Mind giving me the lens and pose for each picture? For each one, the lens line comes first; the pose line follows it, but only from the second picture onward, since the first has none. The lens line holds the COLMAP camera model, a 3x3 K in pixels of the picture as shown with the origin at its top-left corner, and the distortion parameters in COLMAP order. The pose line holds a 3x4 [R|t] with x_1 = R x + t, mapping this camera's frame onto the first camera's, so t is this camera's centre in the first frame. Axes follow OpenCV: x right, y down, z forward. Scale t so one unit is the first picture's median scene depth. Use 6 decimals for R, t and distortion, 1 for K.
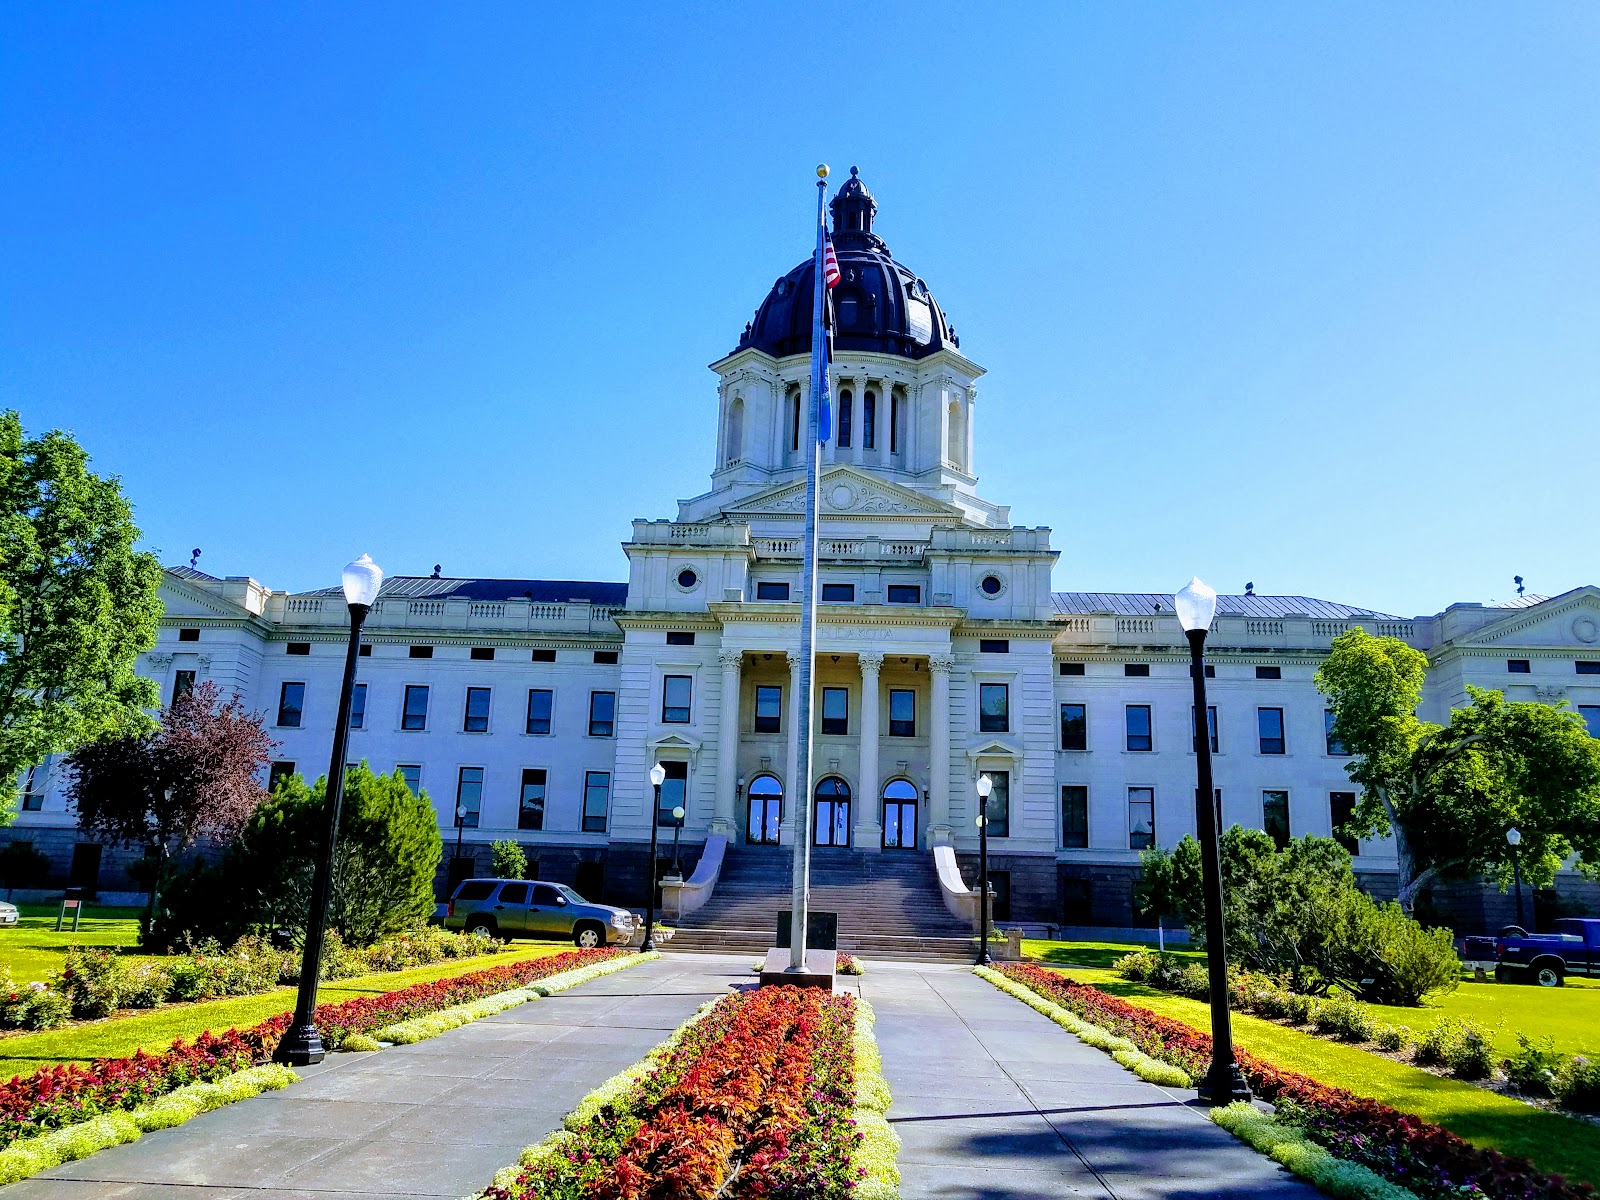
lens RADIAL K [[1415.8, 0, 804.4], [0, 1415.8, 613.3], [0, 0, 1]] dist [0.188619, -0.037108]
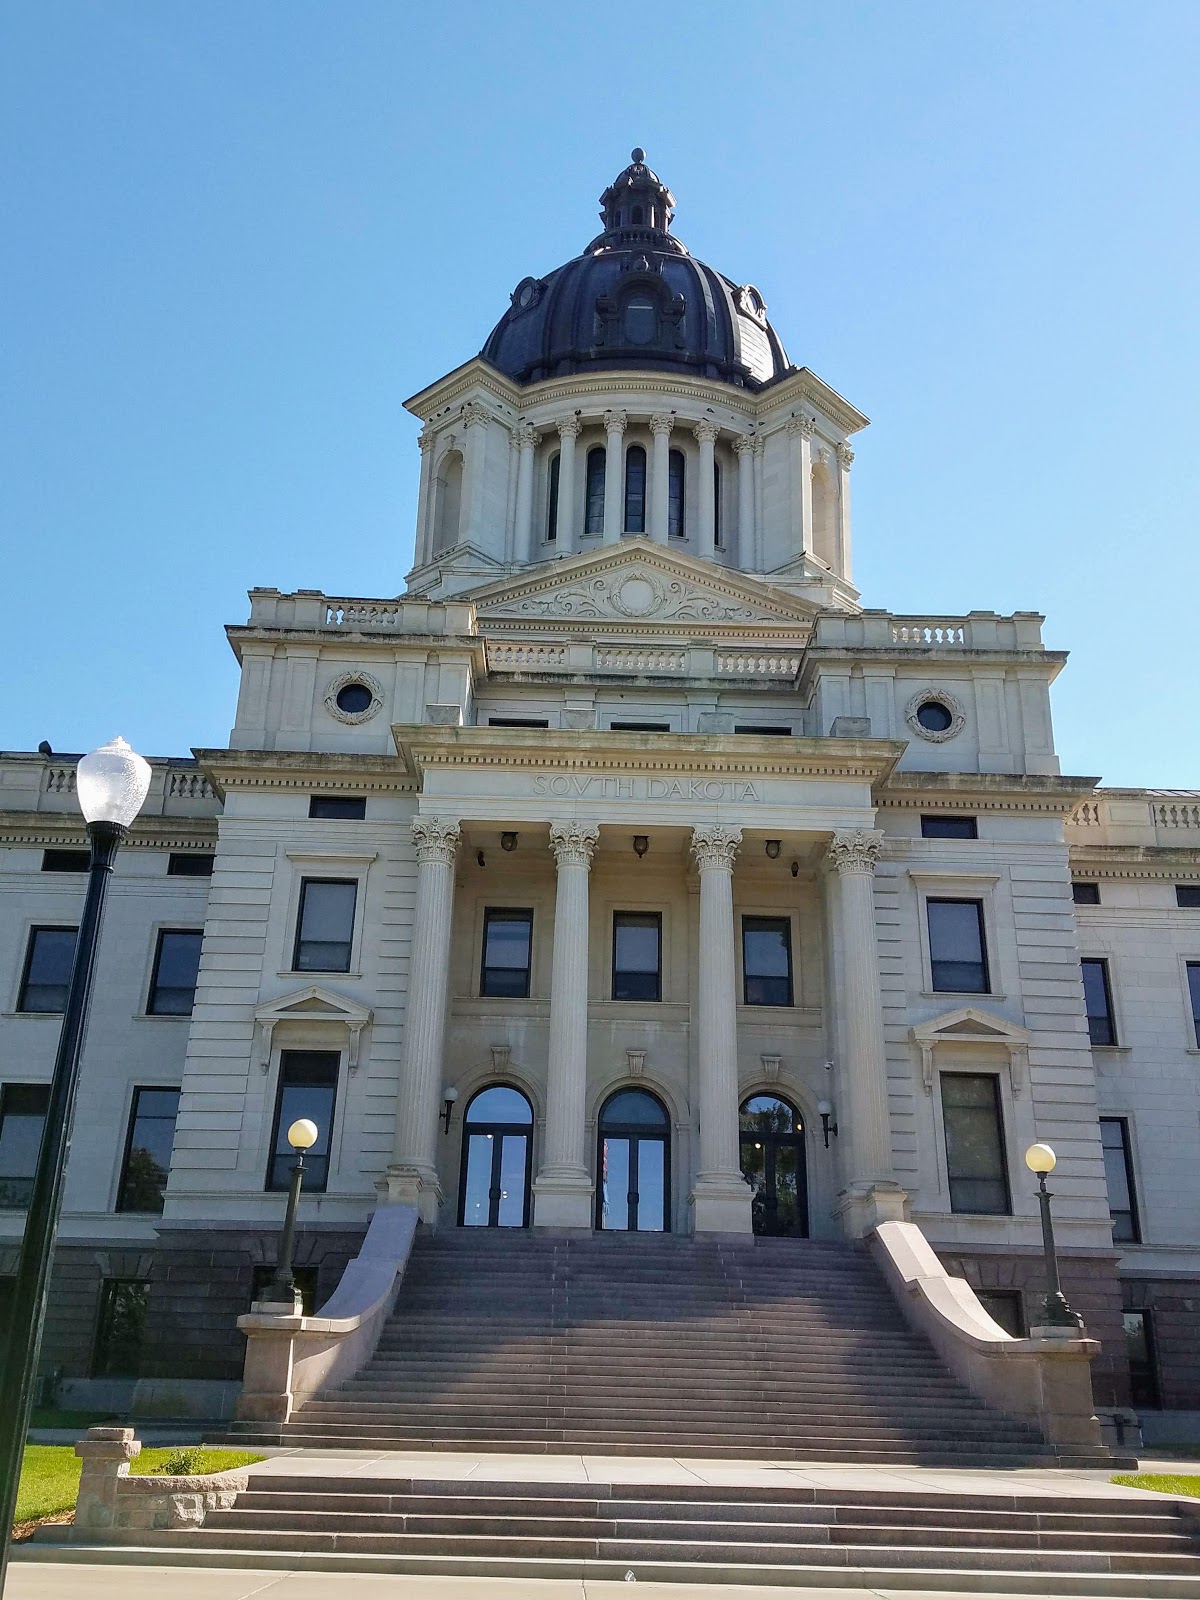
lens RADIAL K [[1415.8, 0, 589.2], [0, 1415.8, 797.5], [0, 0, 1]] dist [0.188619, -0.037108]
pose [[0.998170, 0.013165, 0.059016, -0.027223], [-0.003799, 0.987735, -0.156093, 0.093262], [-0.060347, 0.155584, 0.985978, 0.490972]]
